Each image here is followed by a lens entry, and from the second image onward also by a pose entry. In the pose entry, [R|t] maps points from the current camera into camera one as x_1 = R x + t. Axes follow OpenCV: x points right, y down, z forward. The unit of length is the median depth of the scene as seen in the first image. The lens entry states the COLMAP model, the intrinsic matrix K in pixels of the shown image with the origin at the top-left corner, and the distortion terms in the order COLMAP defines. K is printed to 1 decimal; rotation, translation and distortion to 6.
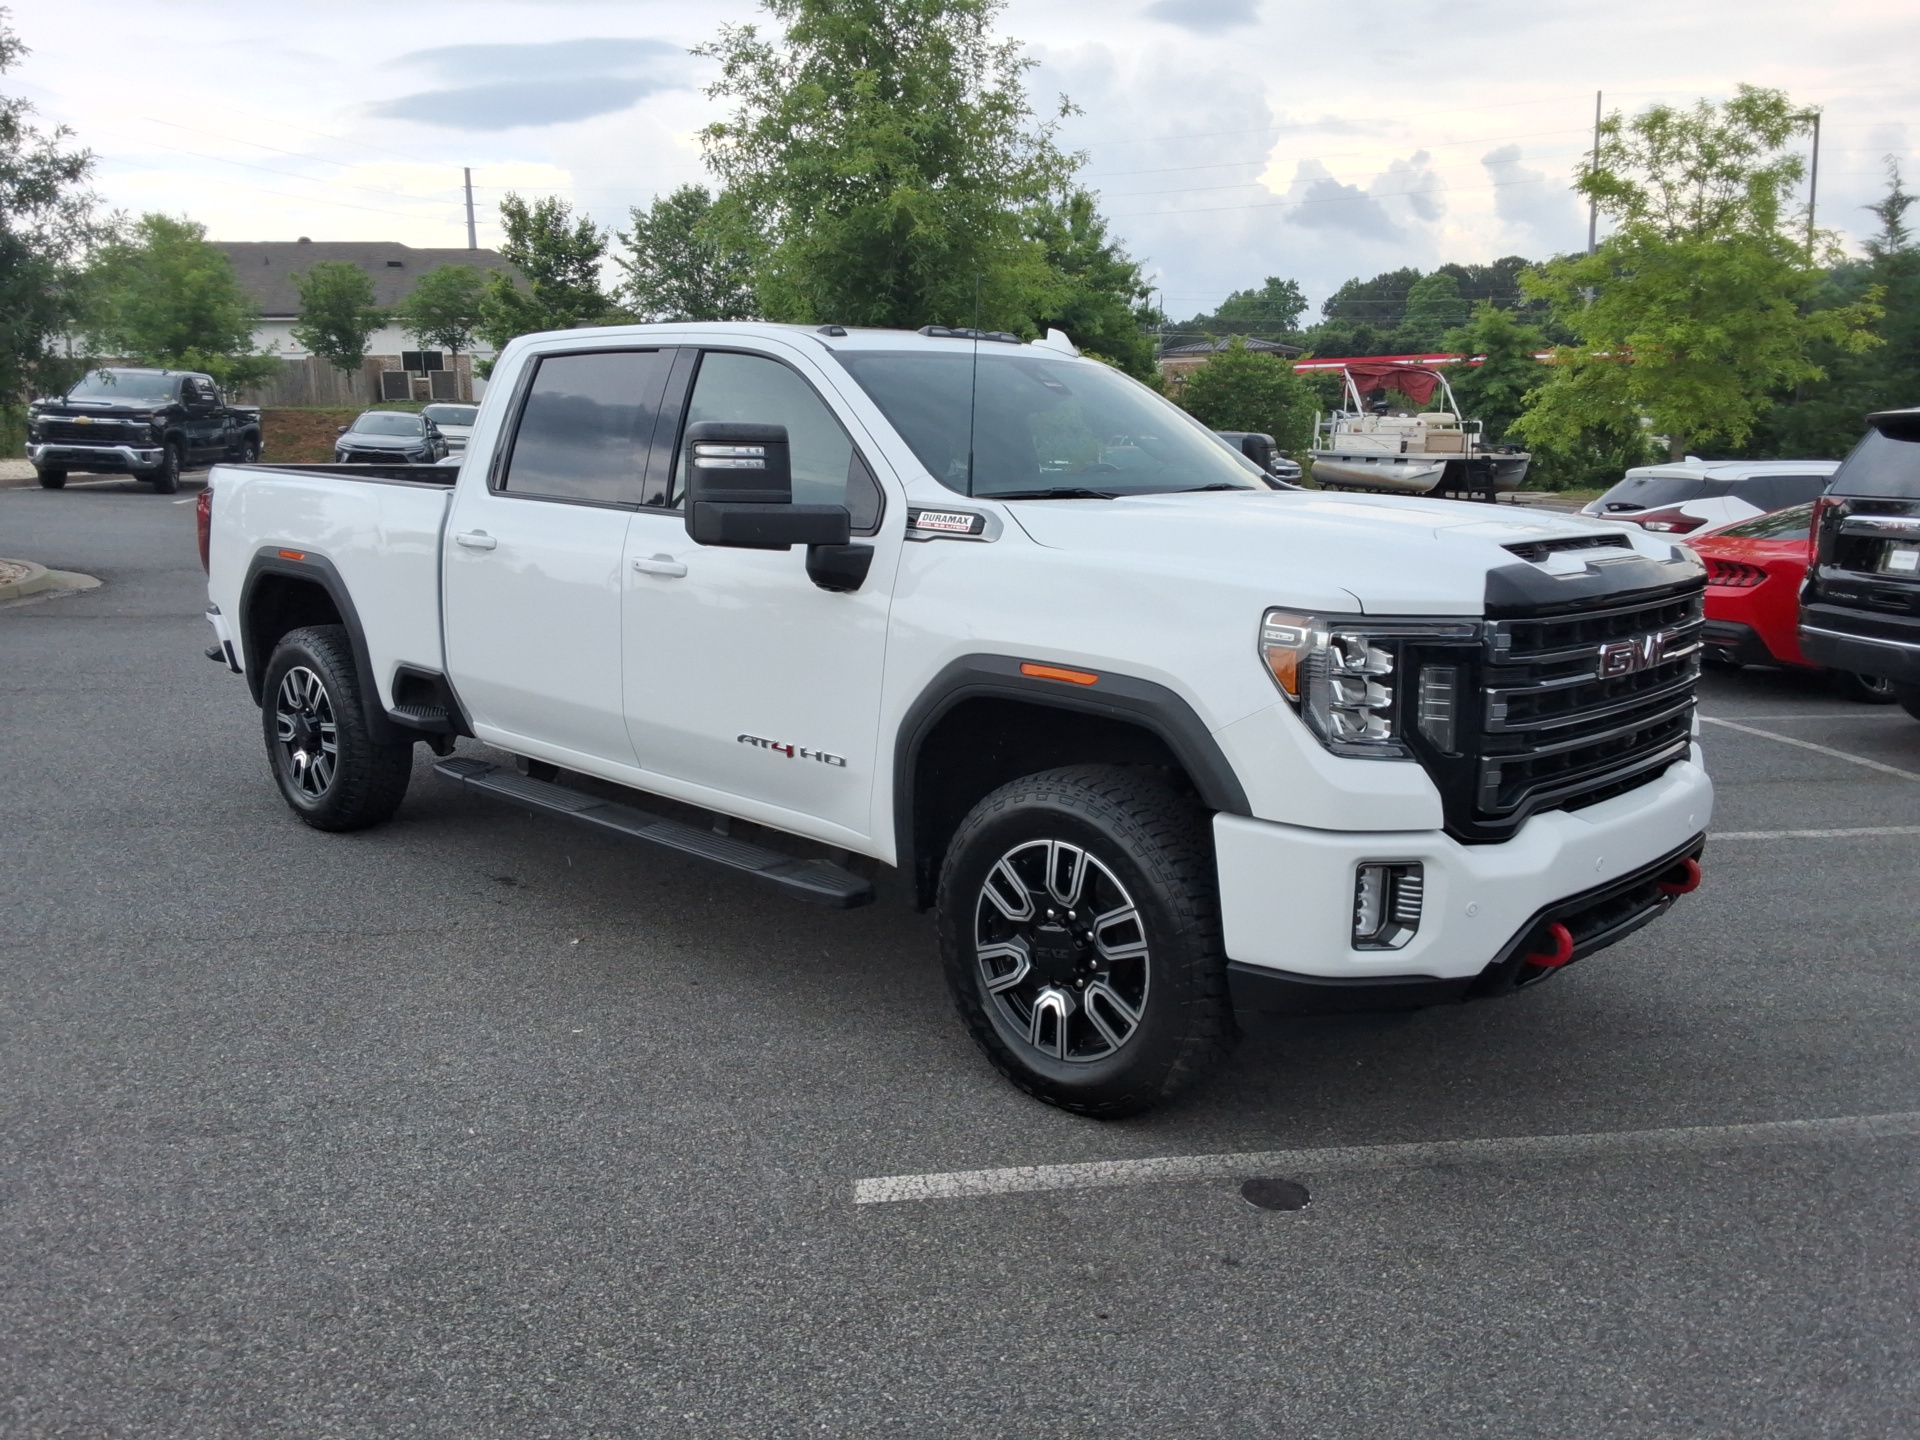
lens RADIAL K [[1537.8, 0, 971.0], [0, 1537.8, 699.3], [0, 0, 1]] dist [0.095687, -0.142514]
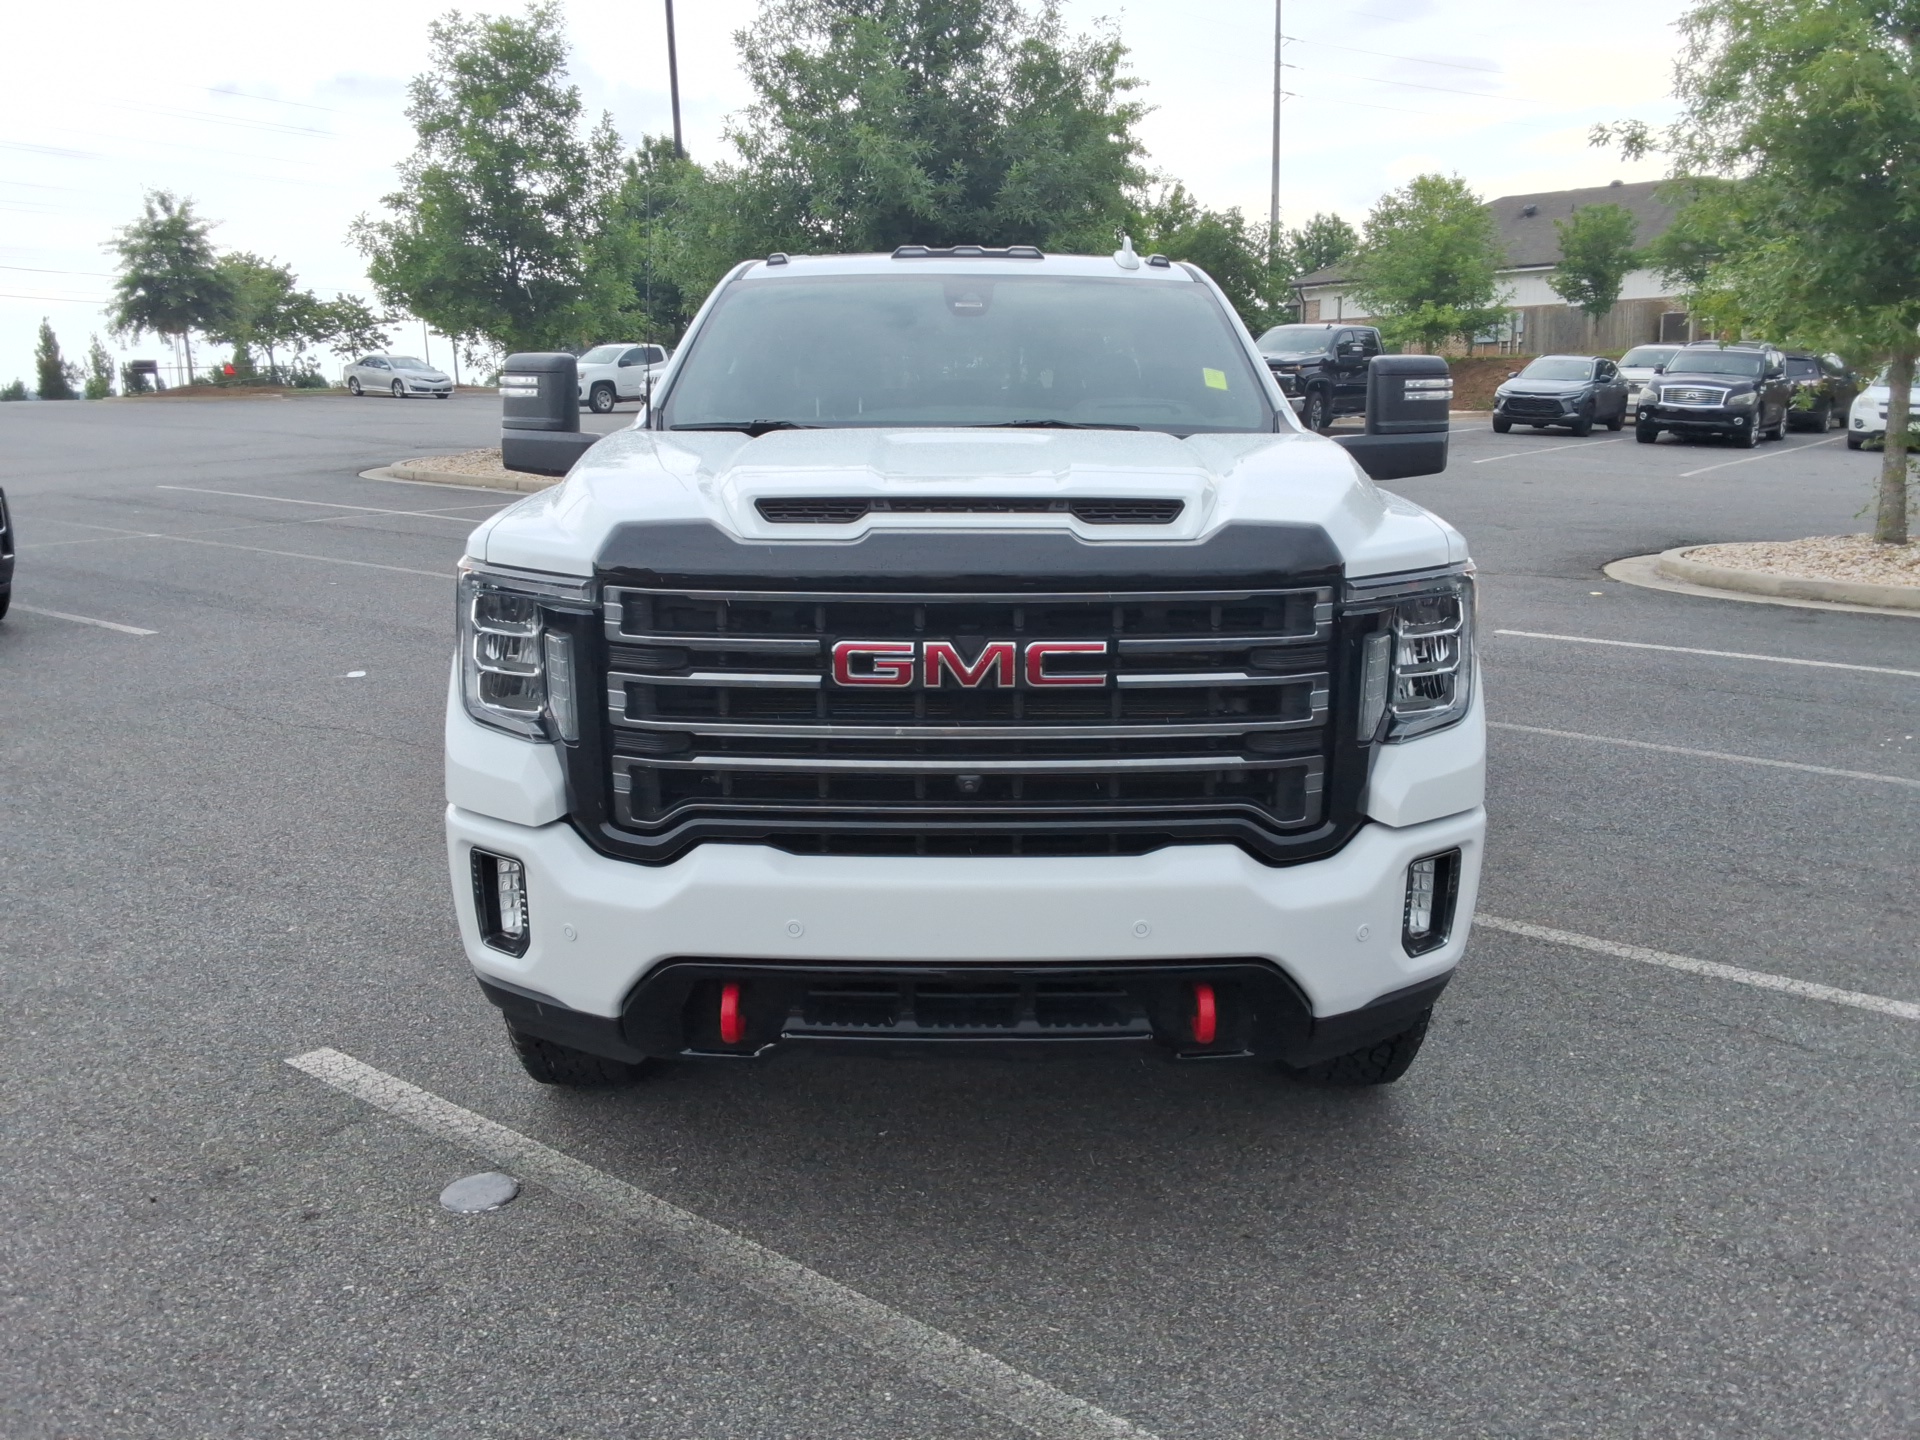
lens RADIAL K [[1537.8, 0, 971.0], [0, 1537.8, 699.3], [0, 0, 1]] dist [0.095687, -0.142514]
pose [[0.687253, 0.137053, -0.713372, 0.820097], [-0.113842, 0.990227, 0.080569, -0.061174], [0.717442, 0.025840, 0.696139, 0.456007]]
